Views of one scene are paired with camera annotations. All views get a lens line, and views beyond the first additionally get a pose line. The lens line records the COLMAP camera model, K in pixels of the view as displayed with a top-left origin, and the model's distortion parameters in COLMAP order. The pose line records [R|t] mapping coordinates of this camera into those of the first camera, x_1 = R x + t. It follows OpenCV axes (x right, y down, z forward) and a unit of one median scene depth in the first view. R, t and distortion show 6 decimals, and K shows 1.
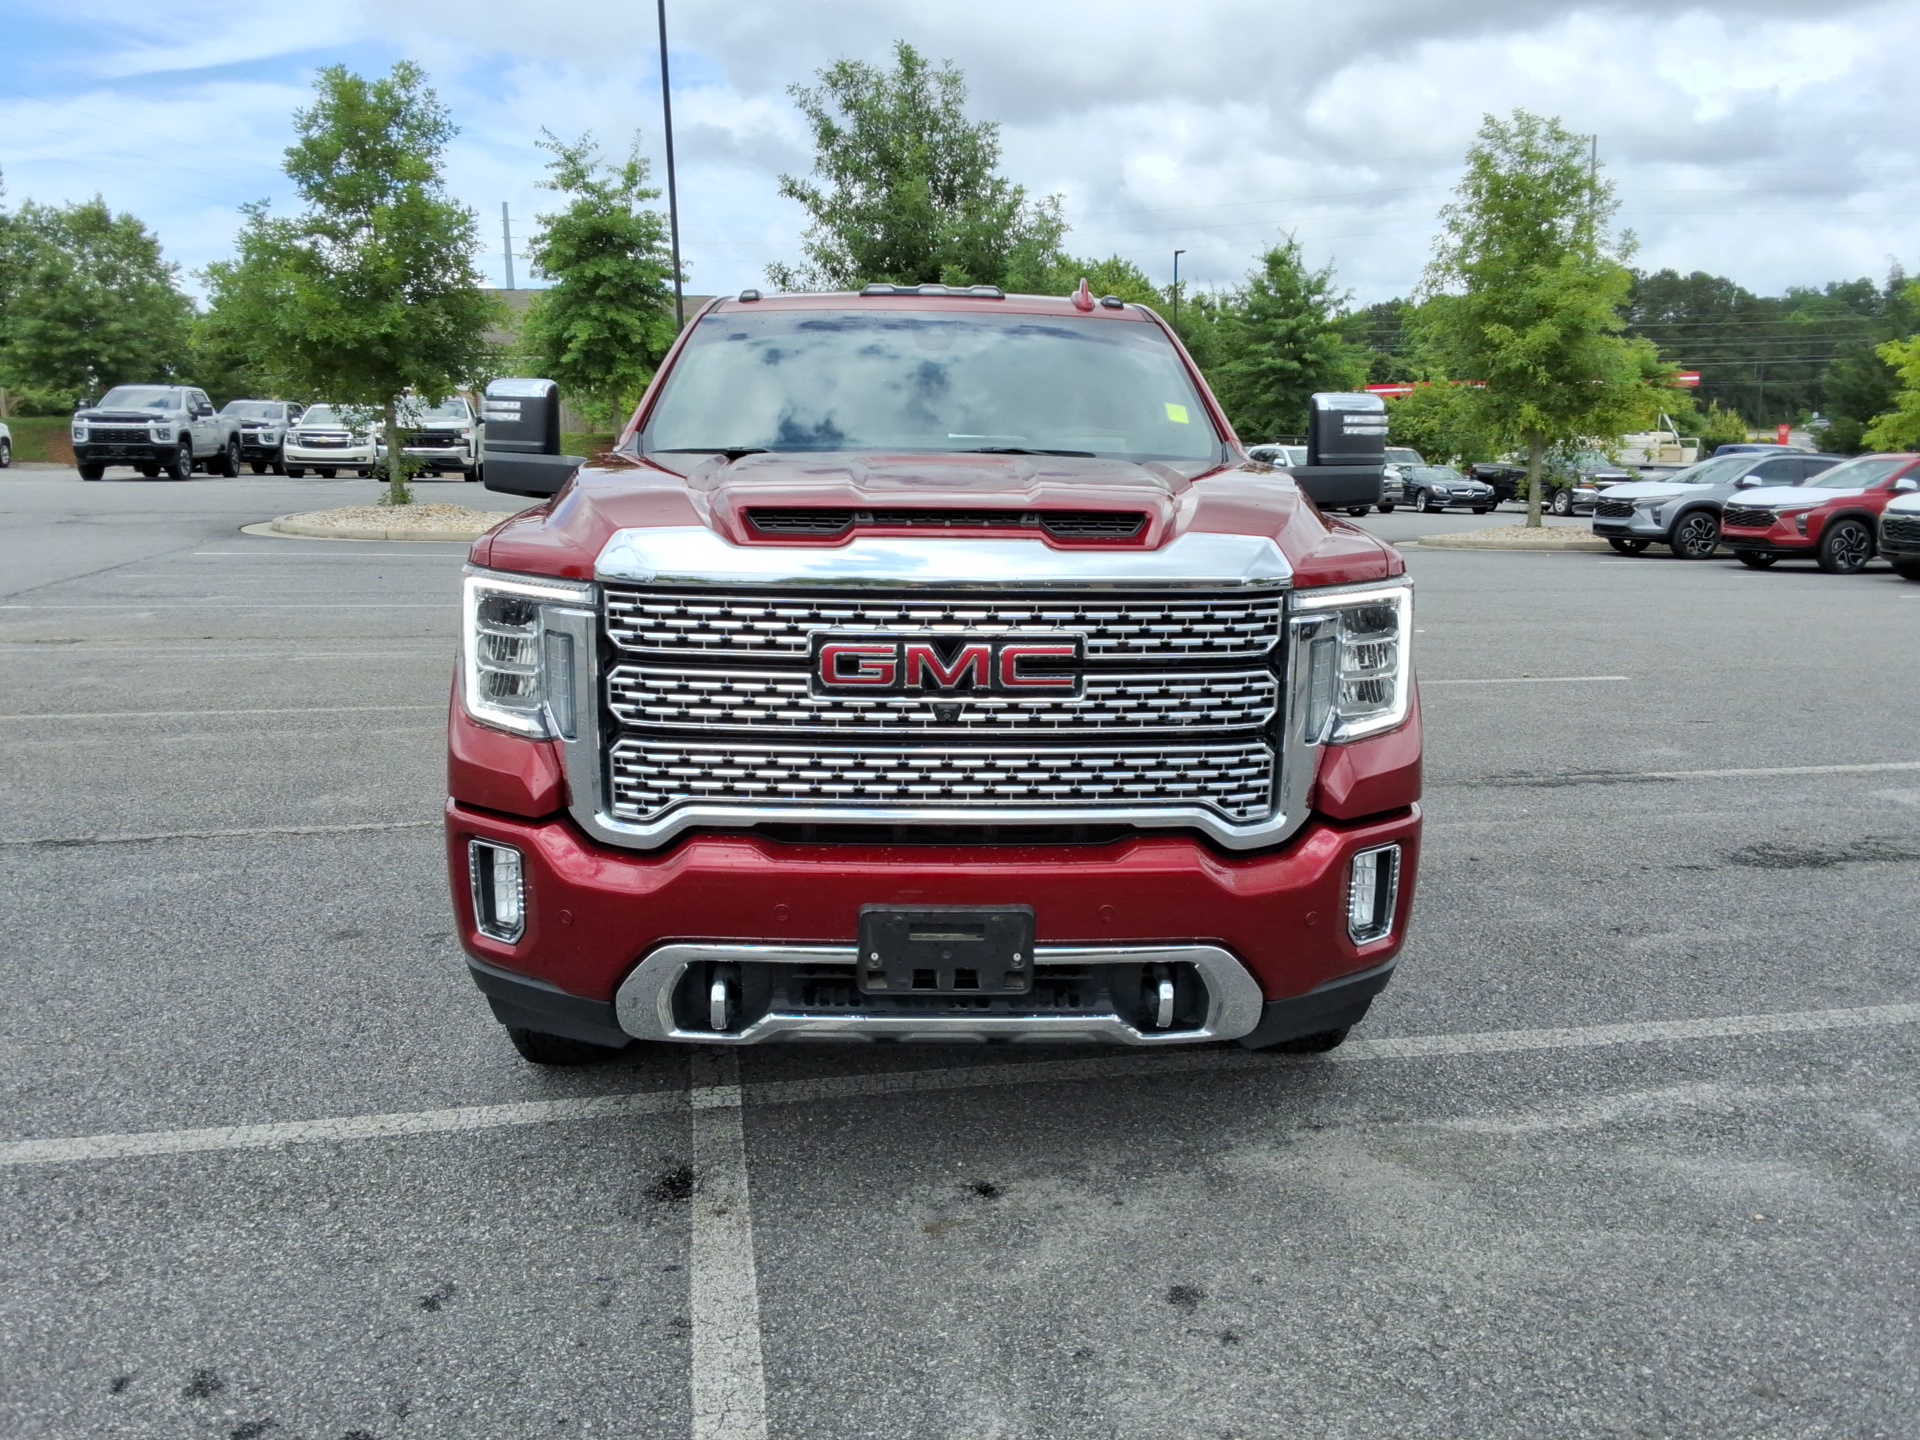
lens RADIAL K [[1519.4, 0, 971.1], [0, 1519.4, 735.0], [0, 0, 1]] dist [0.109089, -0.188396]
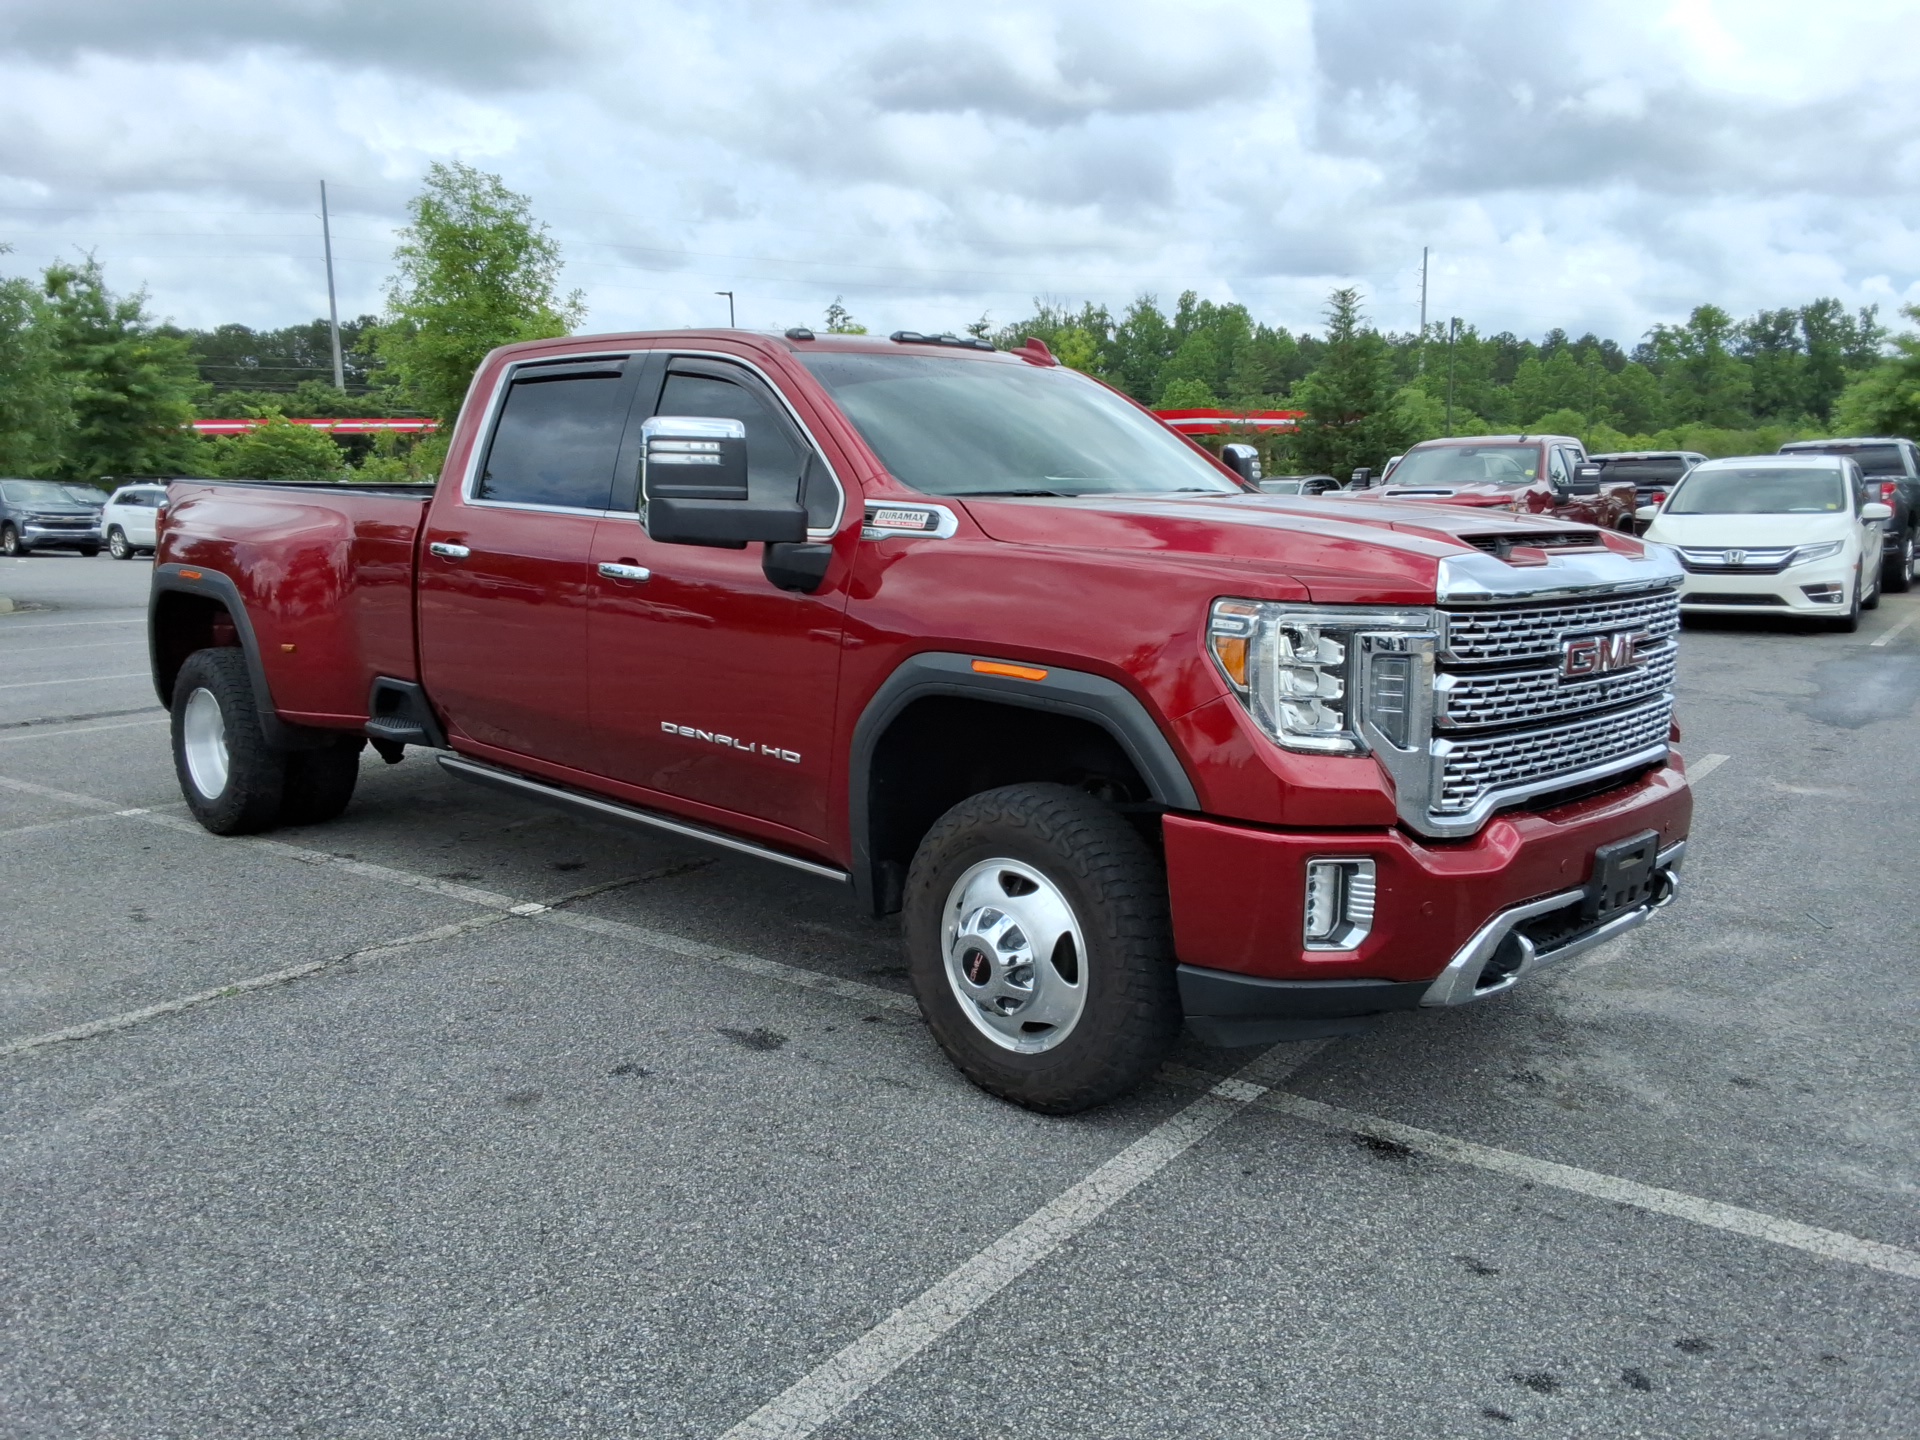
lens RADIAL K [[1533.3, 0, 960.0], [0, 1533.3, 720.0], [0, 0, 1]] dist [0.090286, -0.137953]
pose [[0.726736, -0.107862, 0.678395, -0.610133], [0.132673, 0.991040, 0.015443, -0.038166], [-0.673982, 0.078782, 0.734535, 0.190249]]
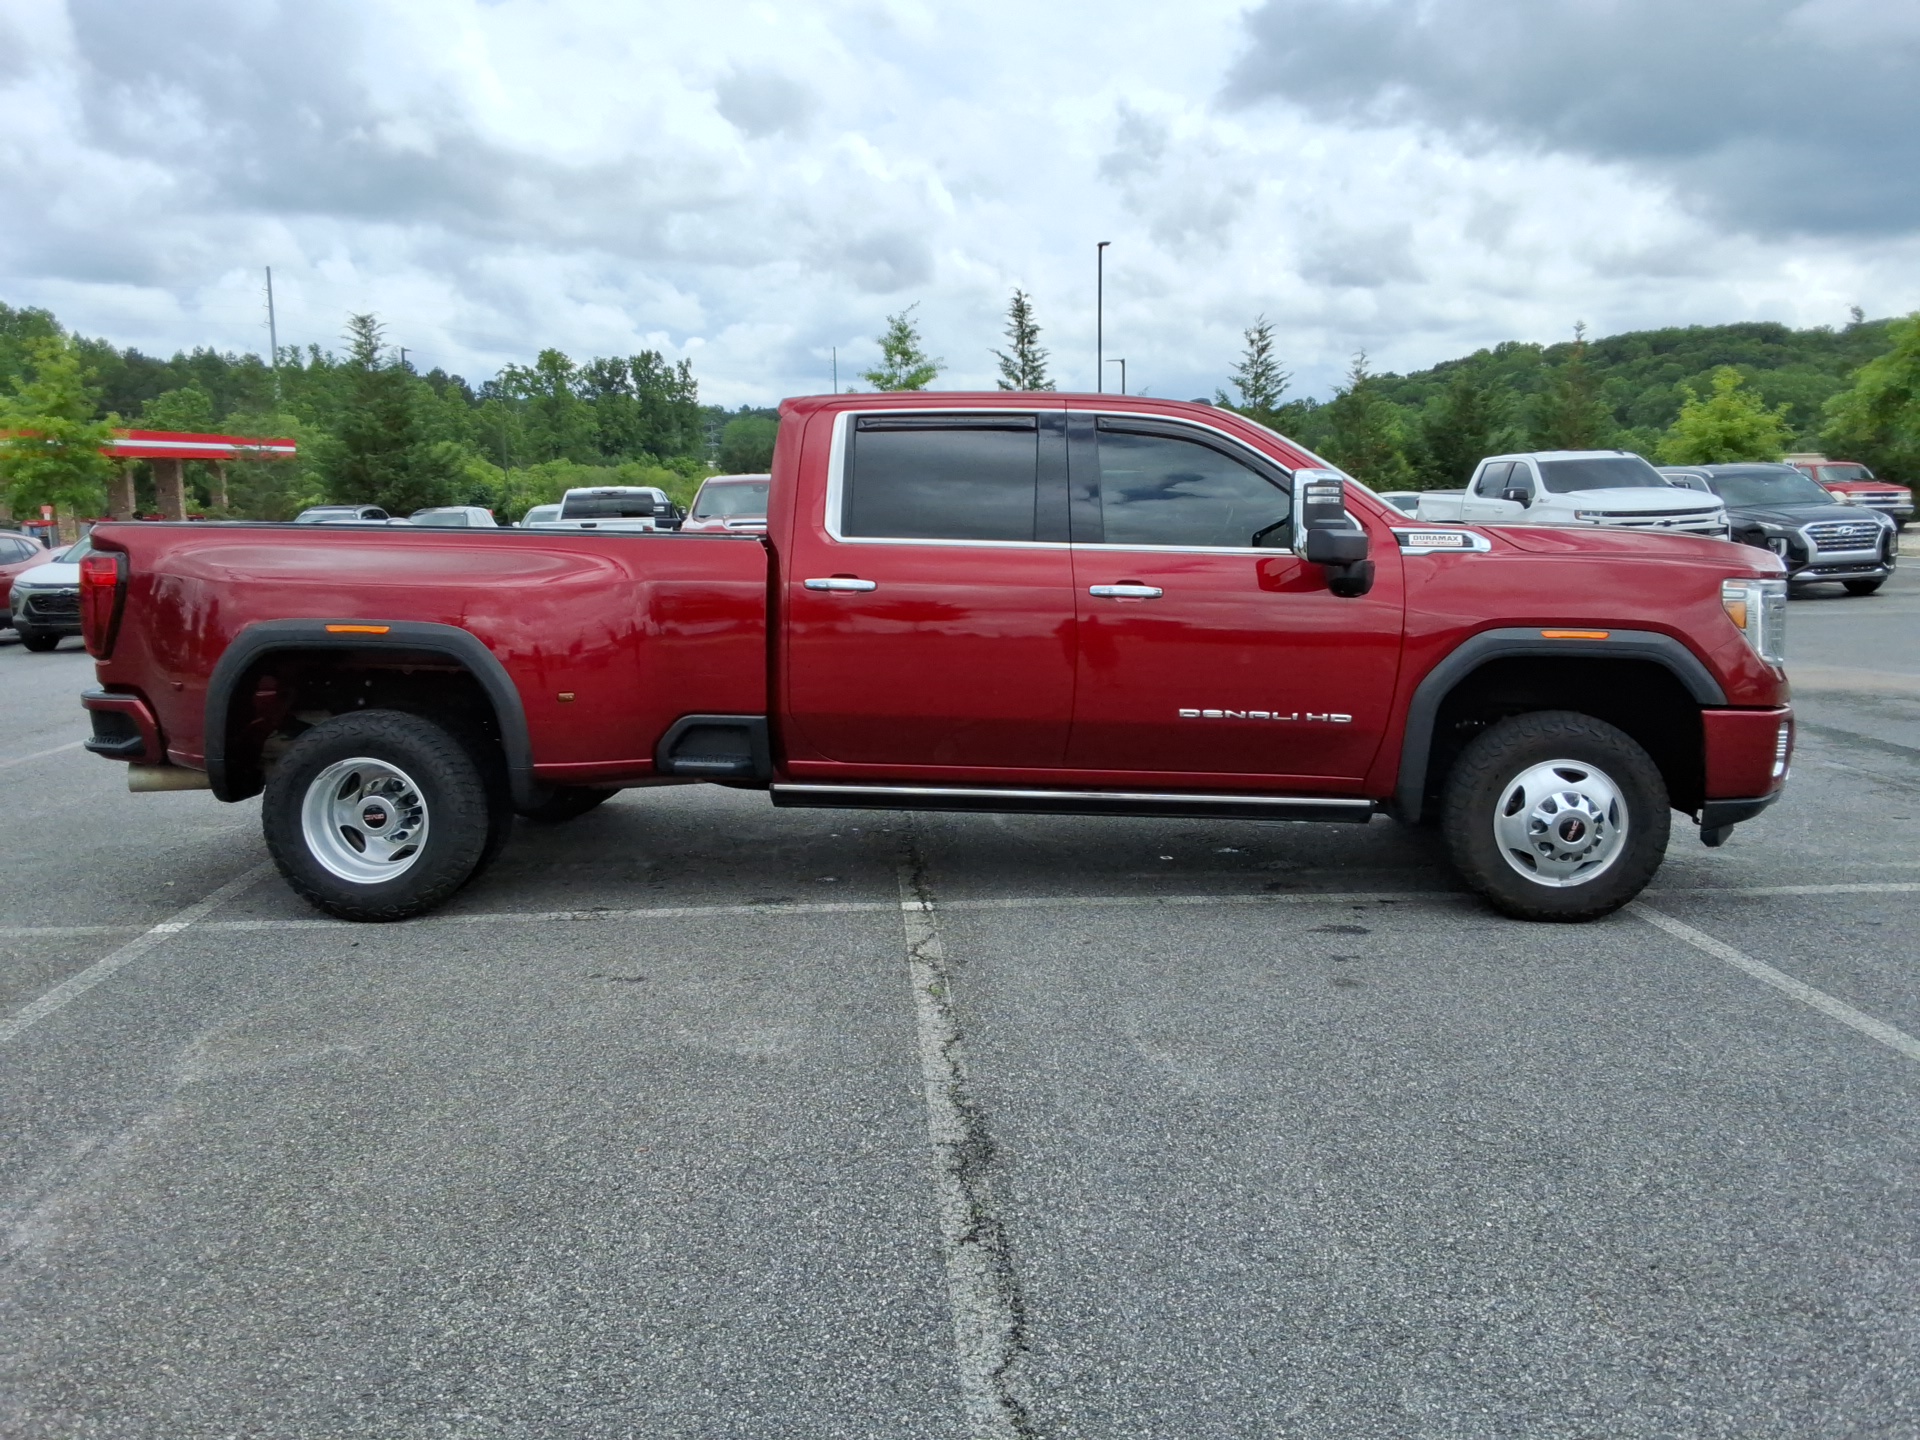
lens RADIAL K [[1547.1, 0, 982.6], [0, 1547.1, 717.6], [0, 0, 1]] dist [0.109099, -0.171461]
pose [[0.090587, -0.135216, 0.986666, -1.167723], [0.194254, 0.974109, 0.115660, -0.176286], [-0.976760, 0.181186, 0.114508, 0.866572]]
